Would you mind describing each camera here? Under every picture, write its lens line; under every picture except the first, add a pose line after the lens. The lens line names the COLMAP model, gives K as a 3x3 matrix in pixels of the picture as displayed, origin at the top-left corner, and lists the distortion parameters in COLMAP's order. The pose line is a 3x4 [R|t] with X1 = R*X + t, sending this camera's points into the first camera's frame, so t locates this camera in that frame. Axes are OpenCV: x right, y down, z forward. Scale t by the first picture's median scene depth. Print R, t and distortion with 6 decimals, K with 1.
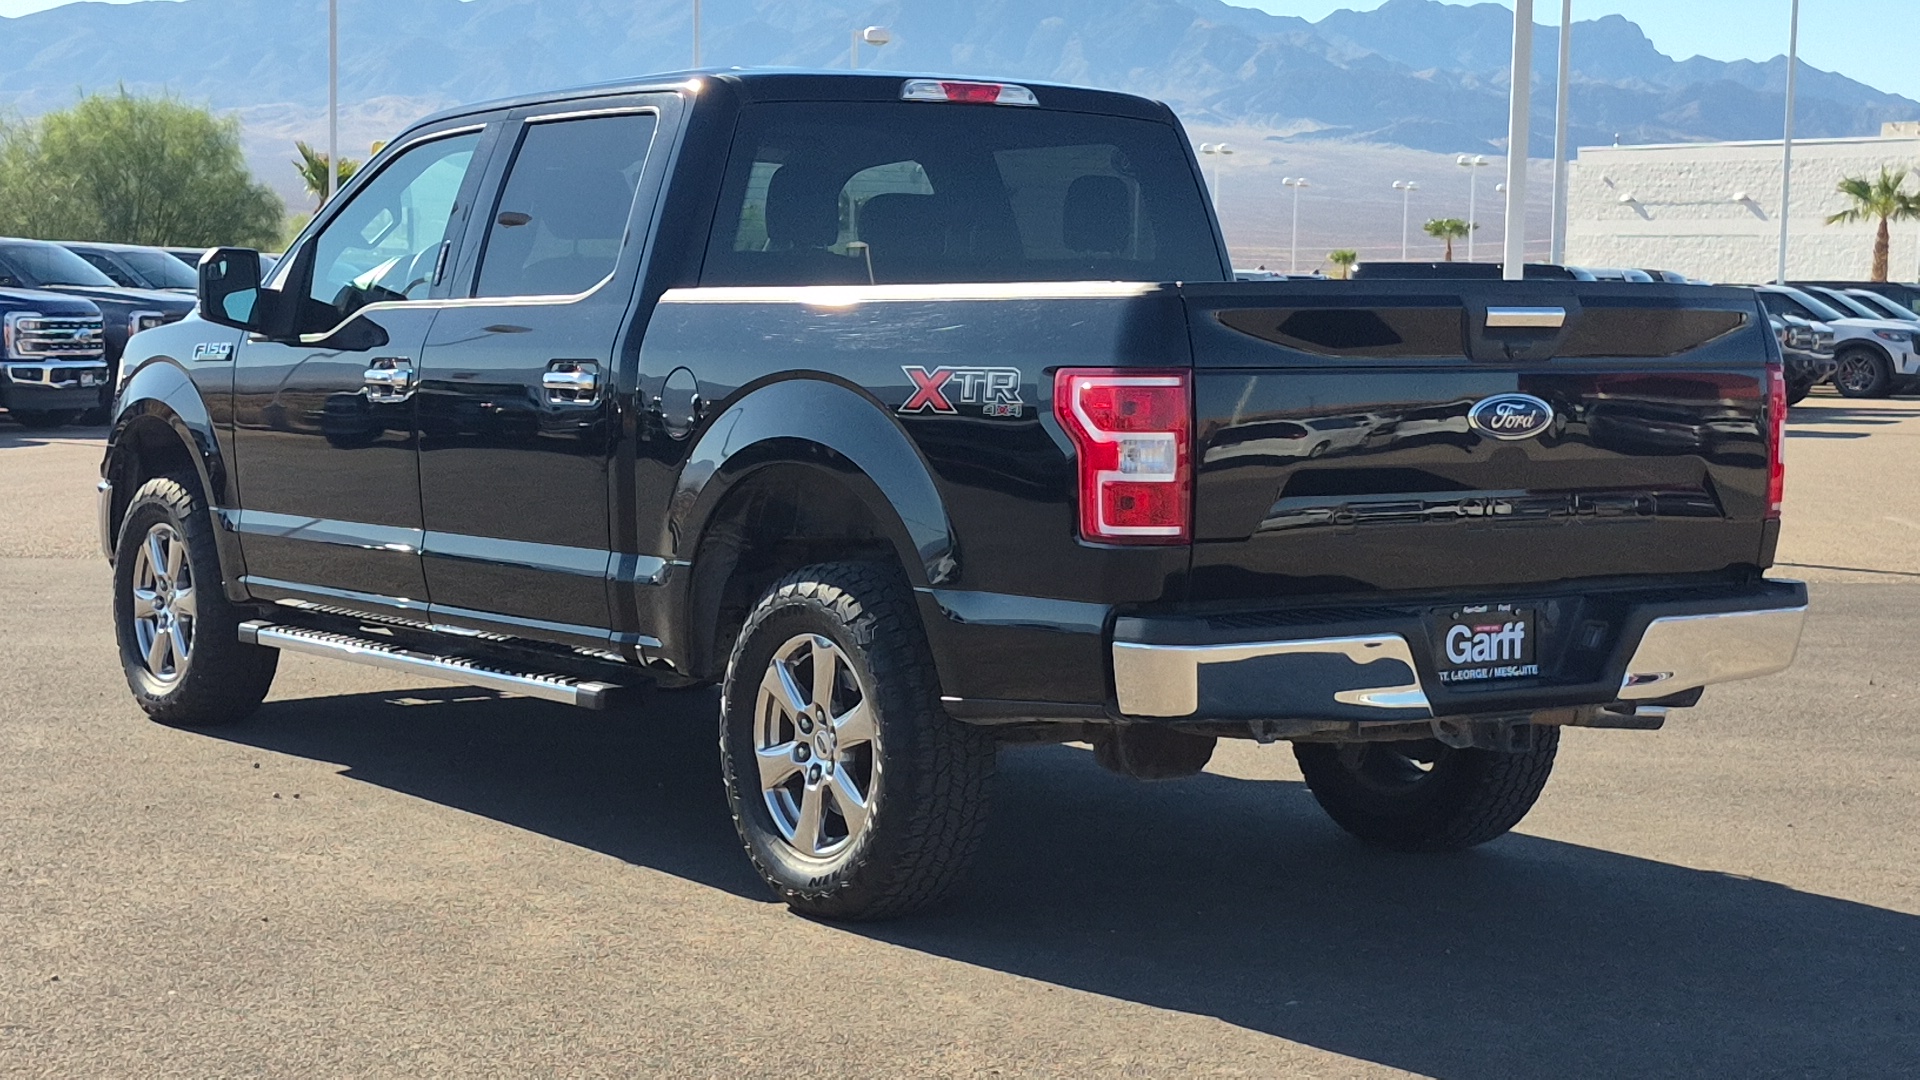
lens RADIAL K [[3441.0, 0, 956.9], [0, 3441.0, 539.8], [0, 0, 1]] dist [0.103789, 0.000000]
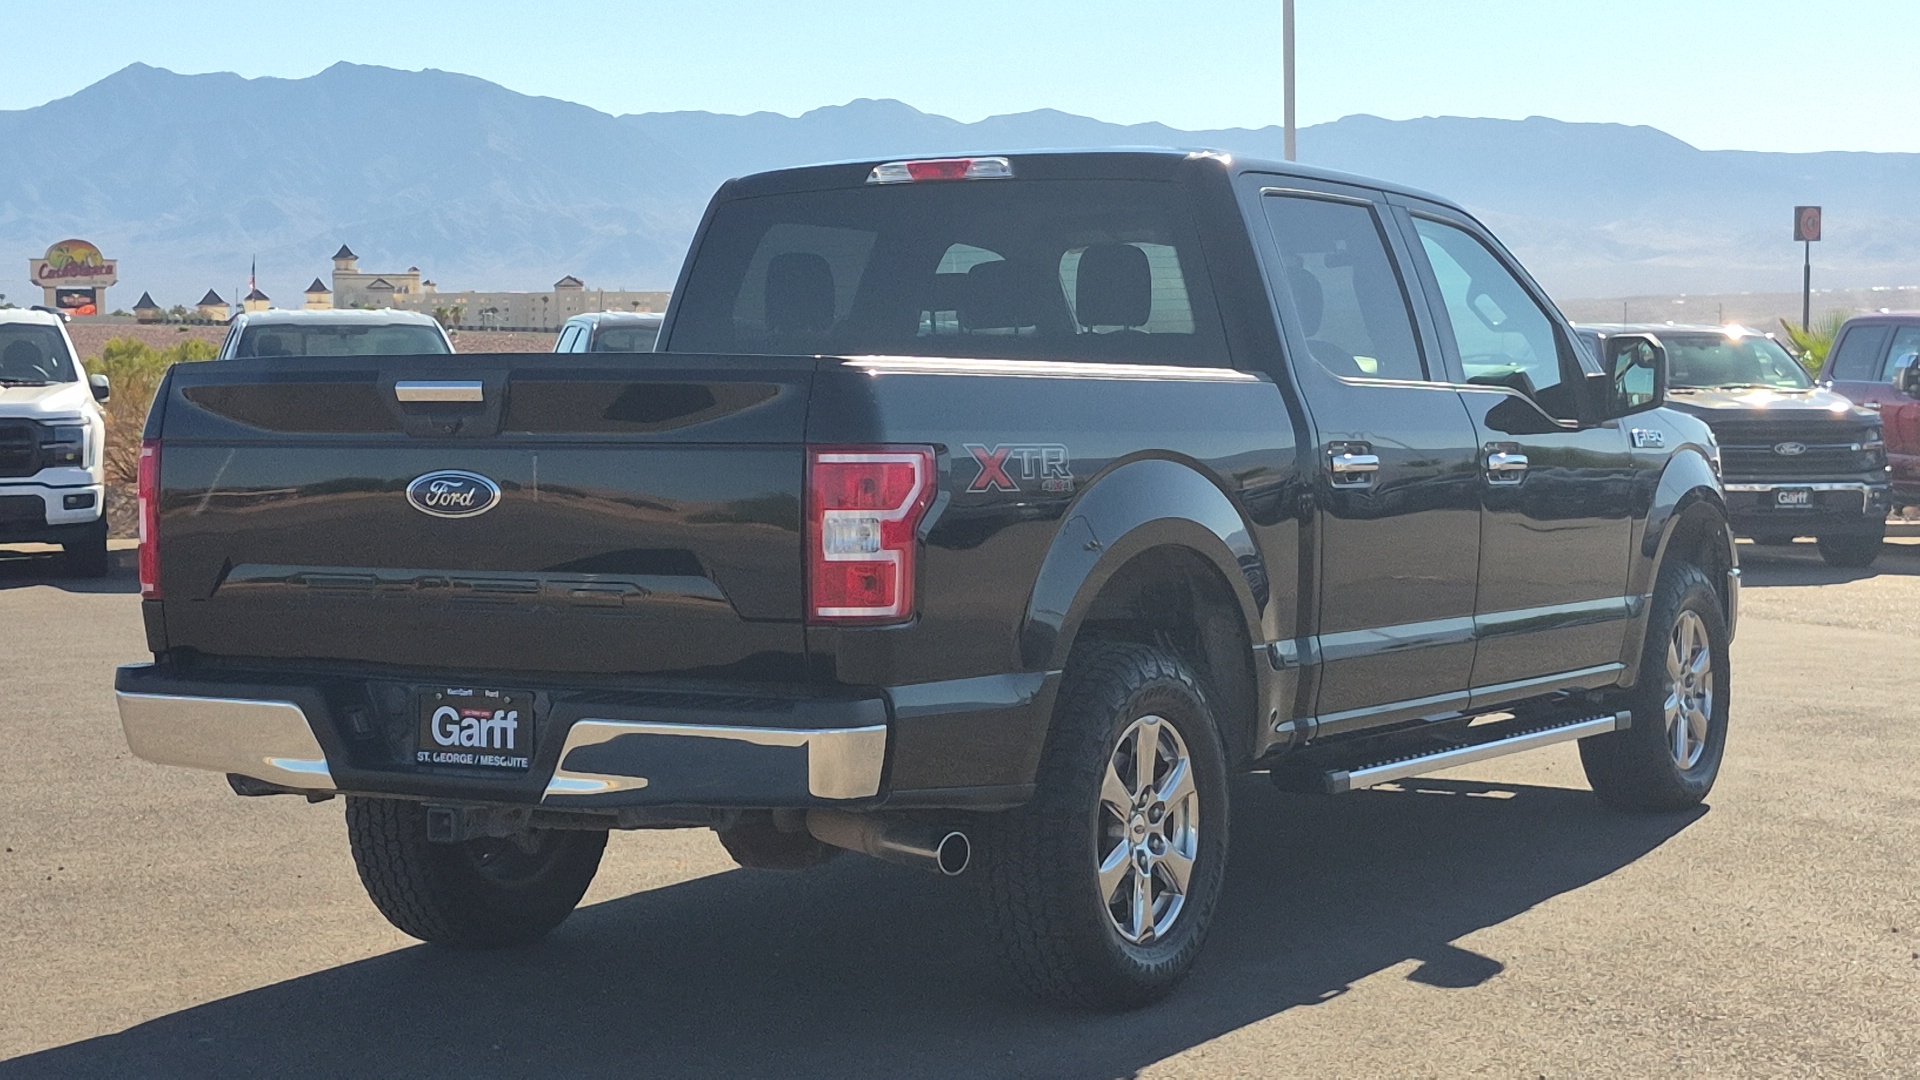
lens RADIAL K [[3441.0, 0, 963.7], [0, 3441.0, 542.7], [0, 0, 1]] dist [0.103789, 0.000000]
pose [[0.403444, 0.029154, -0.914540, 1.089821], [-0.055920, 0.998410, 0.007158, -0.036575], [0.913294, 0.048253, 0.404433, 0.729886]]
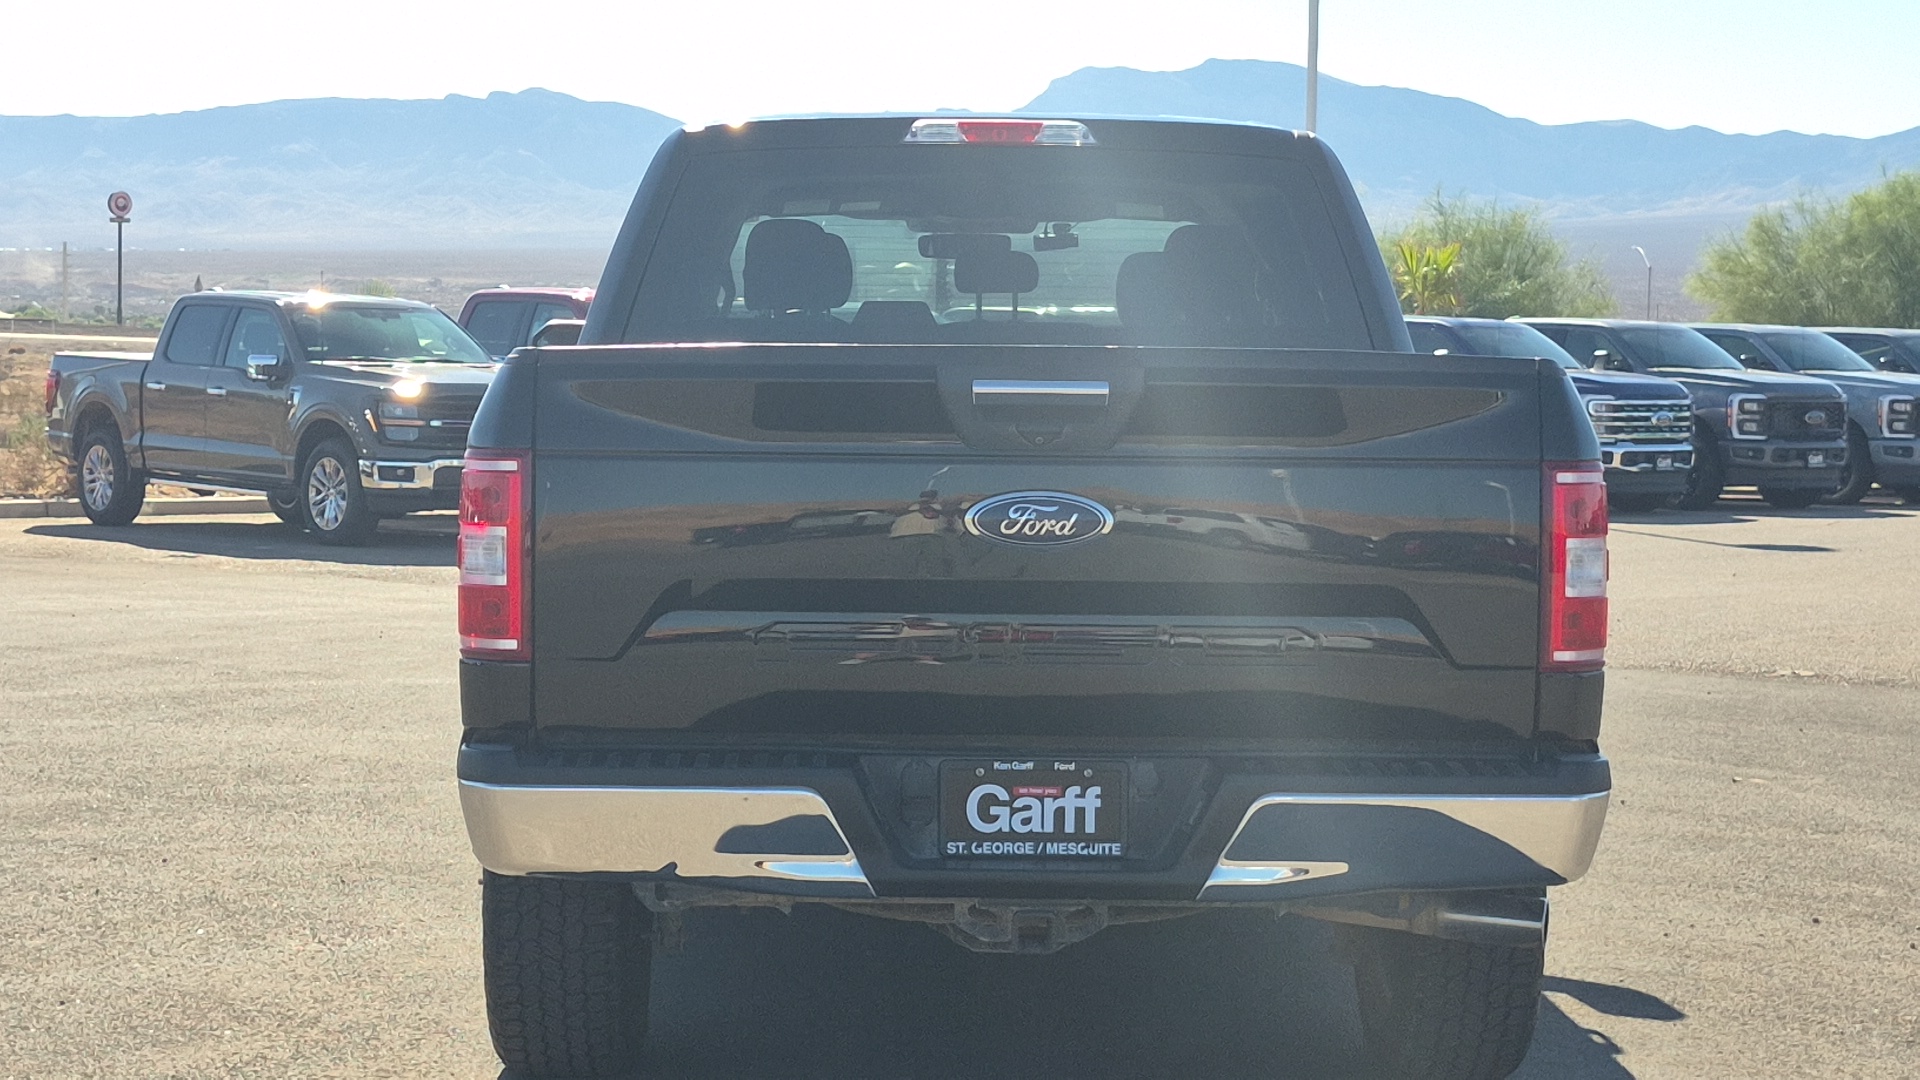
lens RADIAL K [[3441.0, 0, 953.4], [0, 3441.0, 543.1], [0, 0, 1]] dist [0.103789, 0.000000]
pose [[0.821028, 0.029948, -0.570101, 0.580273], [-0.043370, 0.999009, -0.009980, -0.021813], [0.569238, 0.032919, 0.821514, 0.345449]]
